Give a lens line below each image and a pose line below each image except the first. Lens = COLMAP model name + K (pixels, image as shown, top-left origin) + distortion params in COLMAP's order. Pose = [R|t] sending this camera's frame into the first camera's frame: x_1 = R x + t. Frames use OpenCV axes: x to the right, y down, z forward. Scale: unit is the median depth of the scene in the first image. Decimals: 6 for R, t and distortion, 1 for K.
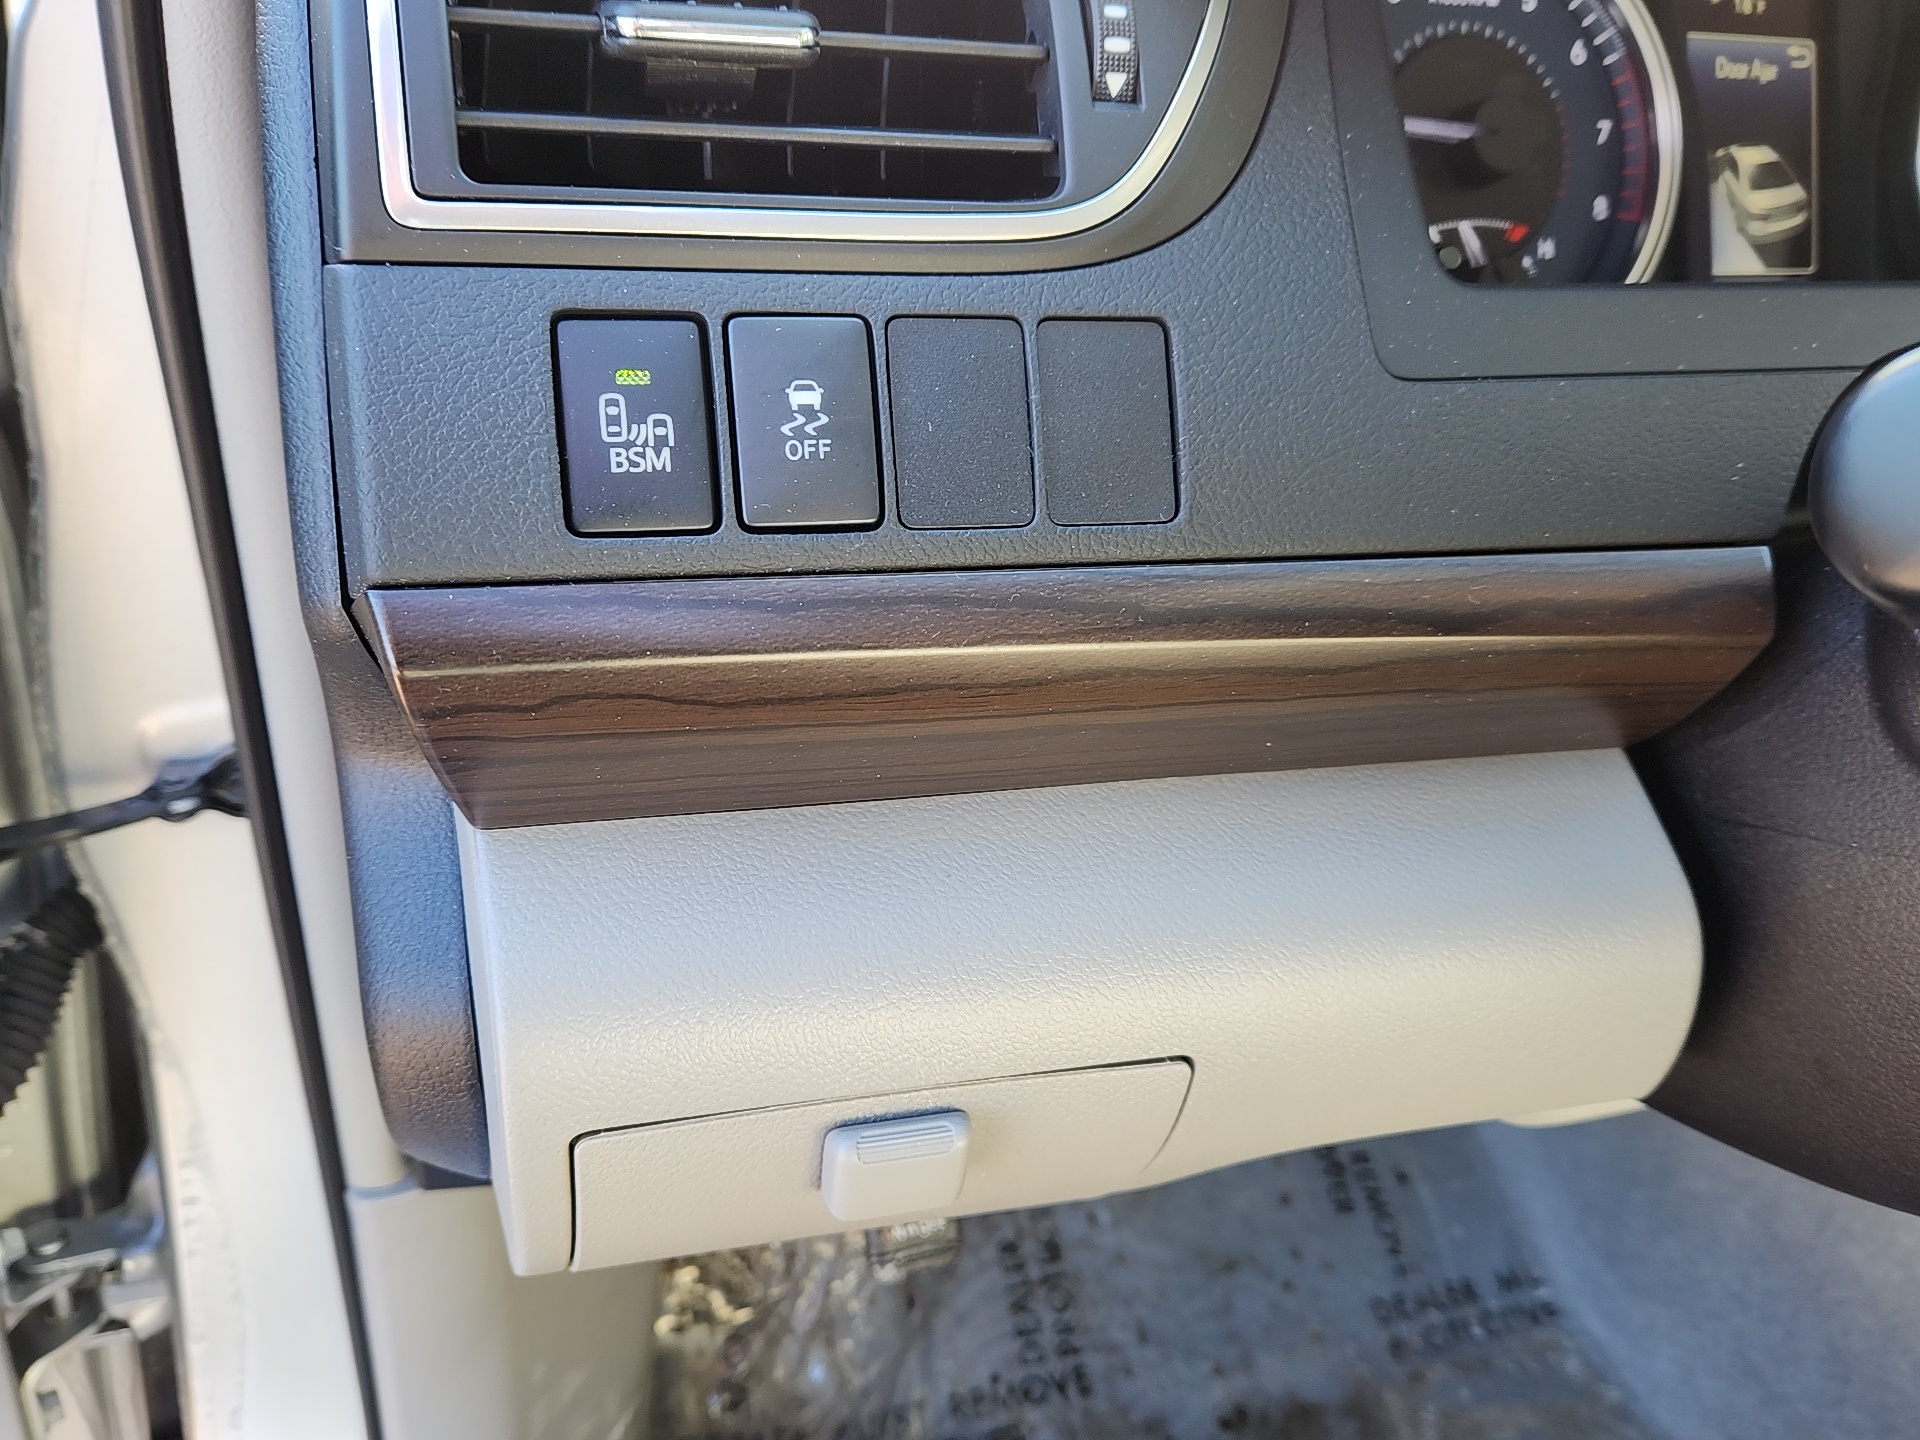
lens RADIAL K [[1454.7, 0, 970.0], [0, 1454.7, 717.9], [0, 0, 1]] dist [0.048198, -0.062248]
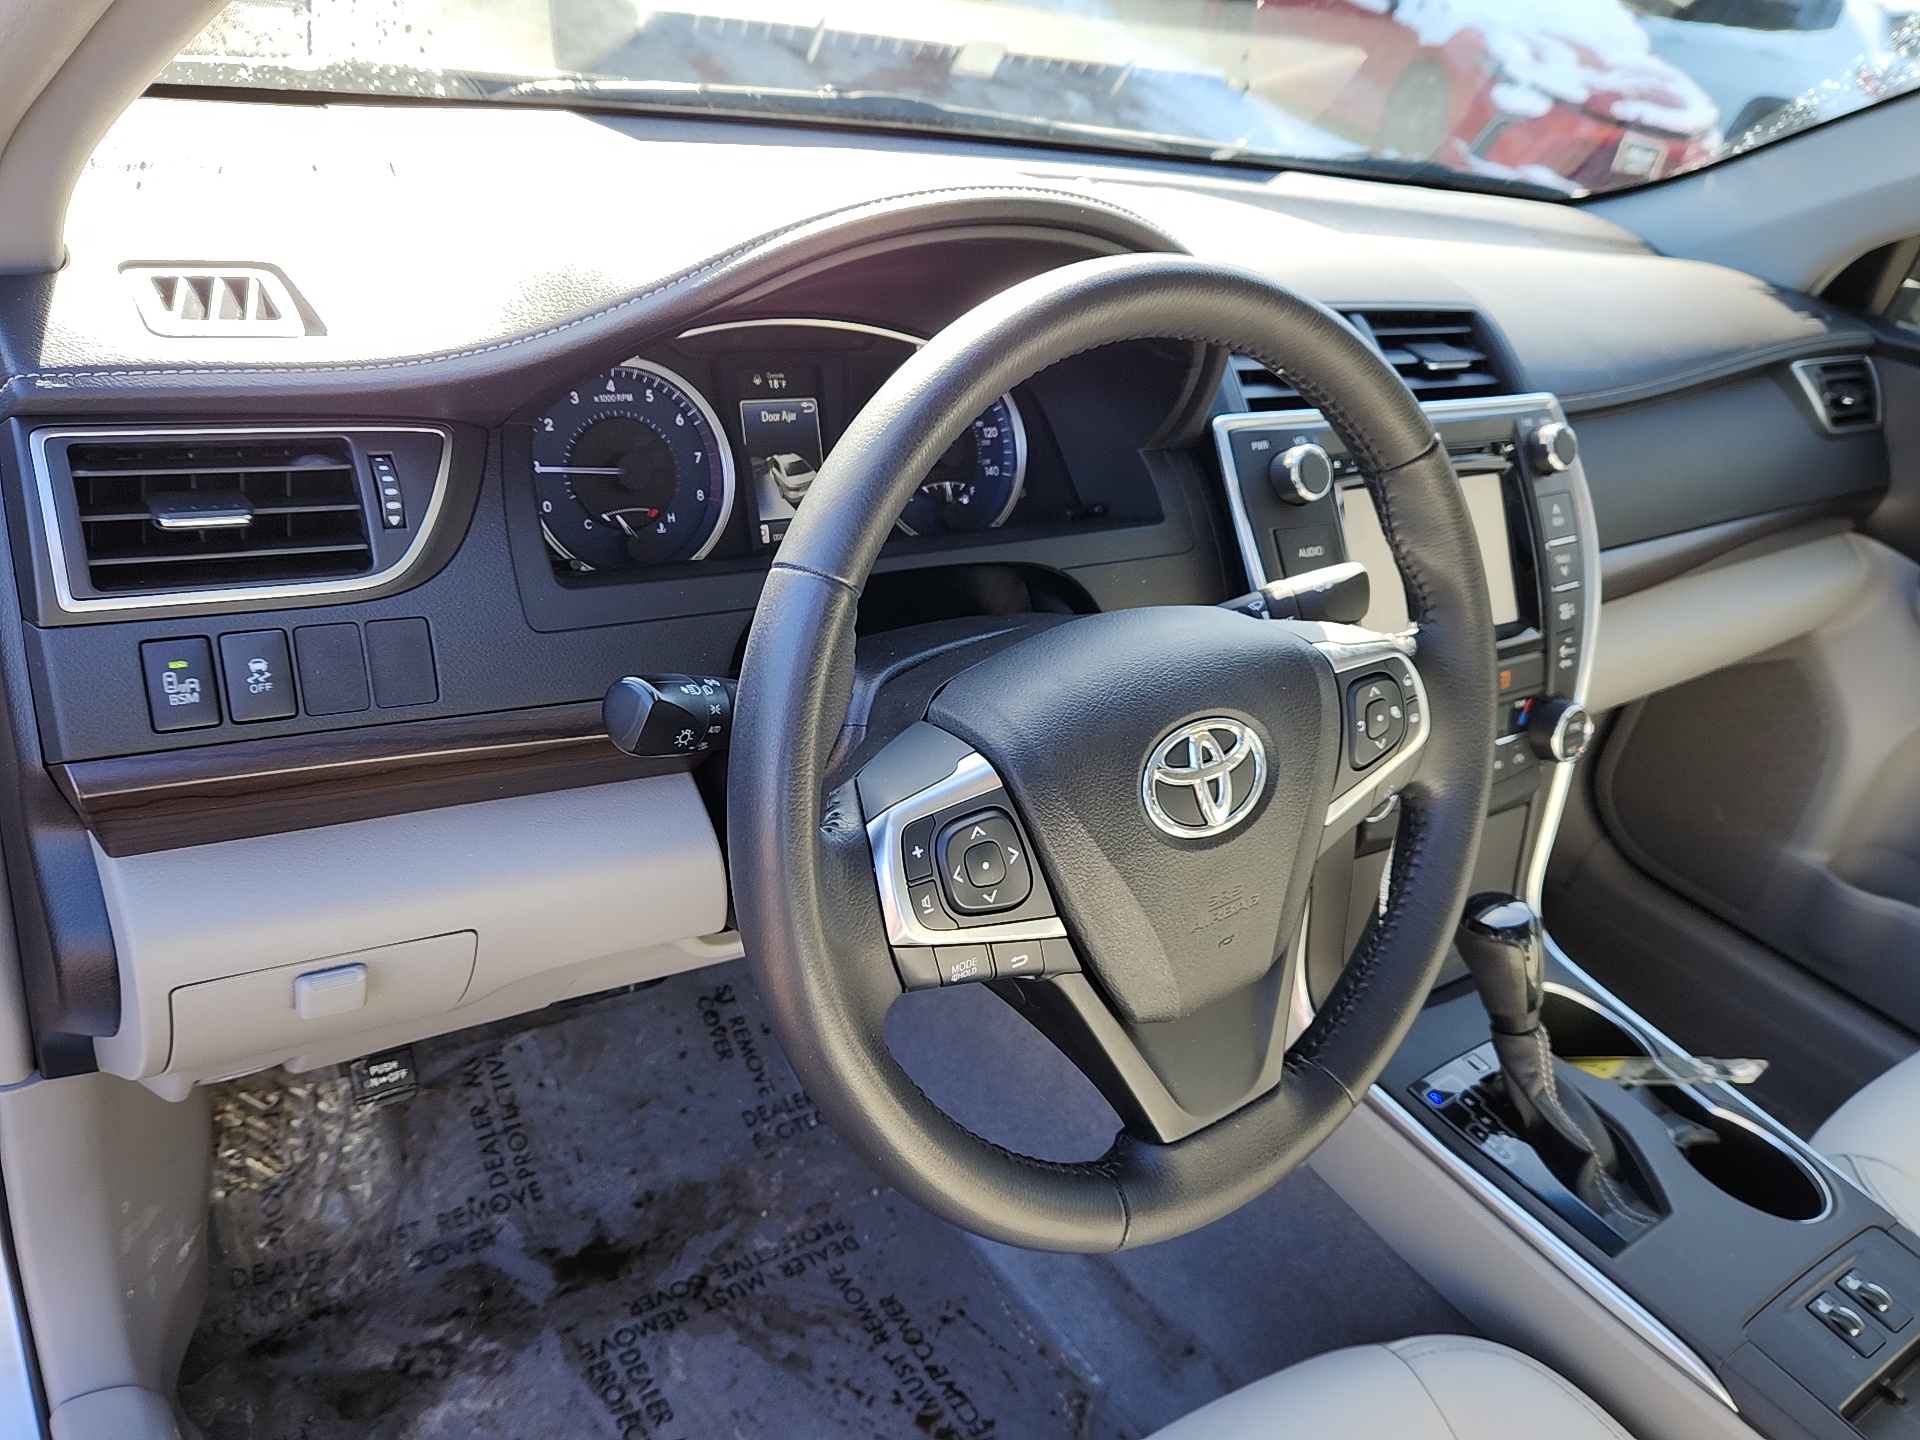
lens RADIAL K [[1437.6, 0, 963.0], [0, 1437.6, 730.6], [0, 0, 1]] dist [0.072911, -0.111701]
pose [[0.952600, -0.063894, 0.297440, 0.083712], [0.052026, 0.997508, 0.047658, -0.051852], [-0.299744, -0.029925, 0.953550, -0.498968]]
